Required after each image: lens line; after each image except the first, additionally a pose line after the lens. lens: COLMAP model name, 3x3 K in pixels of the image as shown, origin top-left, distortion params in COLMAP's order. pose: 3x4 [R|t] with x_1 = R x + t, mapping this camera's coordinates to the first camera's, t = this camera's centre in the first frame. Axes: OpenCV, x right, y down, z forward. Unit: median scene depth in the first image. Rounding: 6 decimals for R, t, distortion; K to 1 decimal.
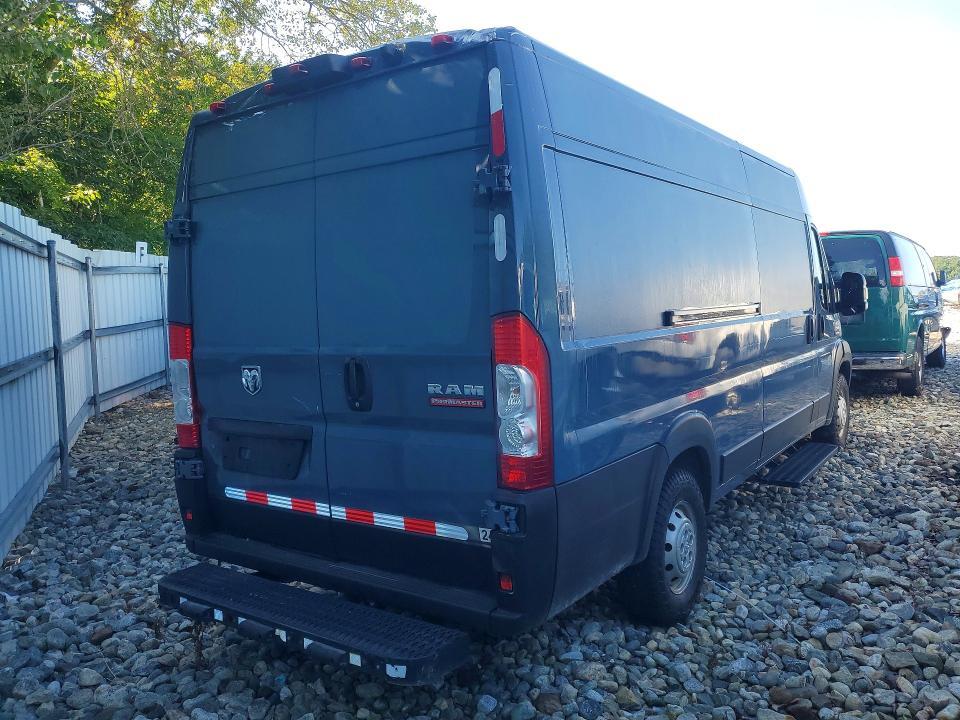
lens RADIAL K [[752.2, 0, 483.2], [0, 752.2, 373.5], [0, 0, 1]] dist [0.012413, 0.005295]
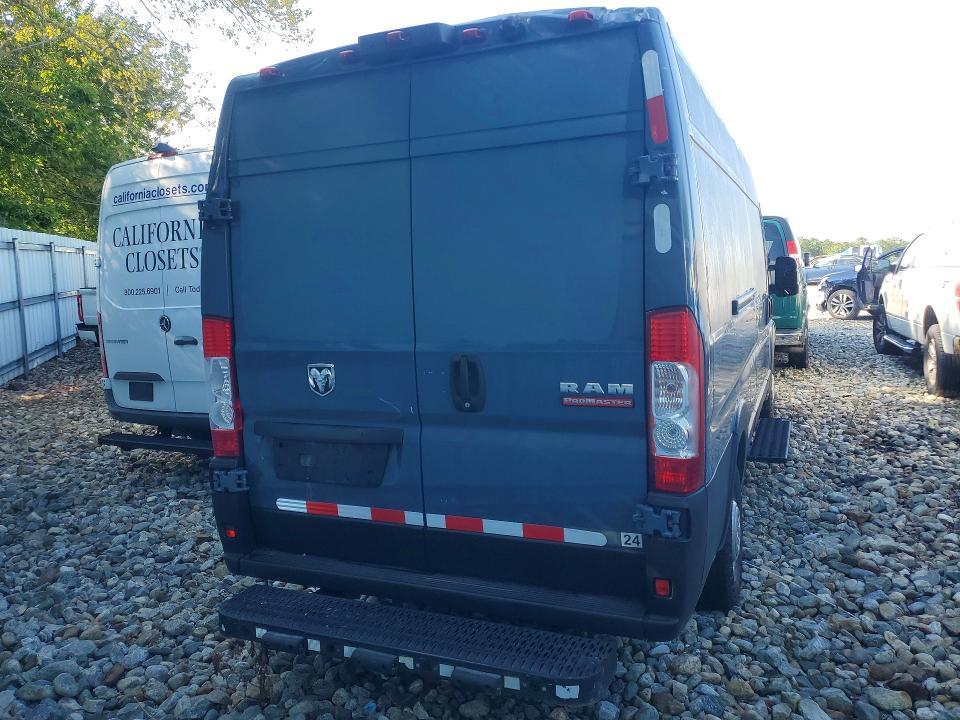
lens RADIAL K [[747.9, 0, 480.0], [0, 747.9, 360.0], [0, 0, 1]] dist [0.023142, -0.003459]
pose [[0.980248, -0.021565, 0.196593, -0.280306], [0.018715, 0.999691, 0.016344, -0.024874], [-0.196885, -0.012342, 0.980349, 0.078266]]
